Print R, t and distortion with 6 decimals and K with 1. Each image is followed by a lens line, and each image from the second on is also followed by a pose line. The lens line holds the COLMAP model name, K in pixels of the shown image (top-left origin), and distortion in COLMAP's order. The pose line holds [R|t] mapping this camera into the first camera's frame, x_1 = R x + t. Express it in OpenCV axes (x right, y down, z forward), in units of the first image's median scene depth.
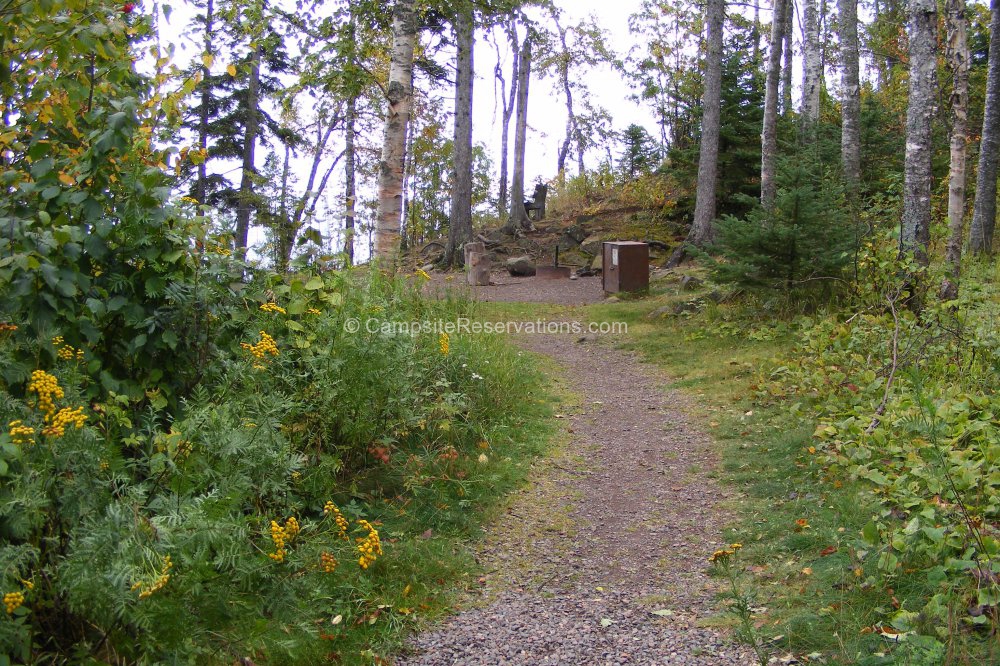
lens RADIAL K [[1140.3, 0, 500.0], [0, 1140.3, 333.0], [0, 0, 1]] dist [-0.244222, 0.260063]
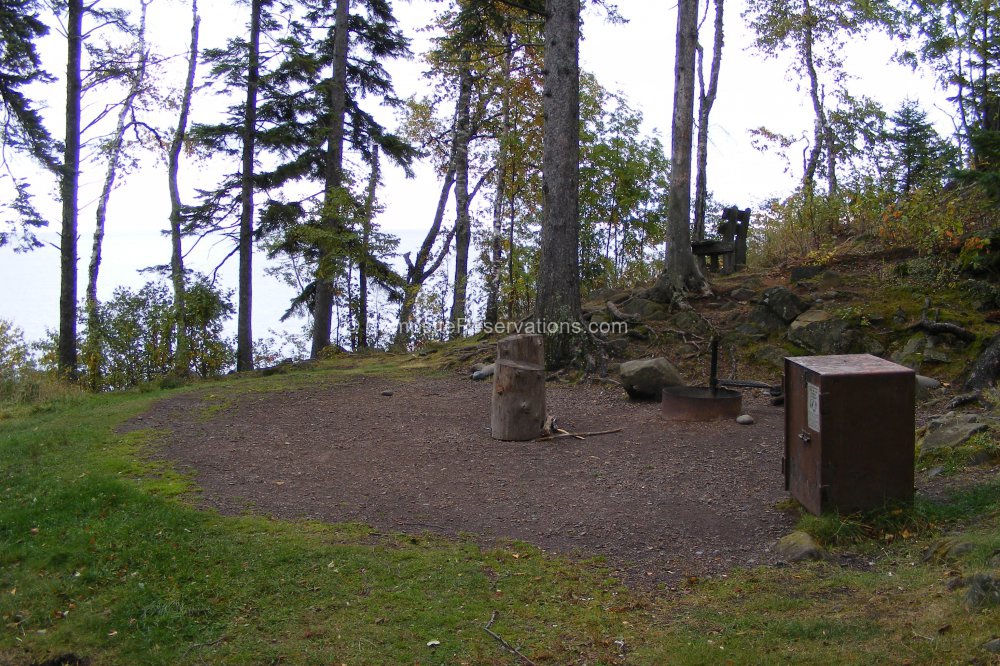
lens RADIAL K [[1140.3, 0, 500.0], [0, 1140.3, 333.0], [0, 0, 1]] dist [-0.244222, 0.260063]
pose [[0.967925, 0.009143, -0.251074, 0.063777], [-0.016718, 0.999467, -0.028056, -0.052871], [0.250683, 0.031354, 0.967561, 0.441286]]
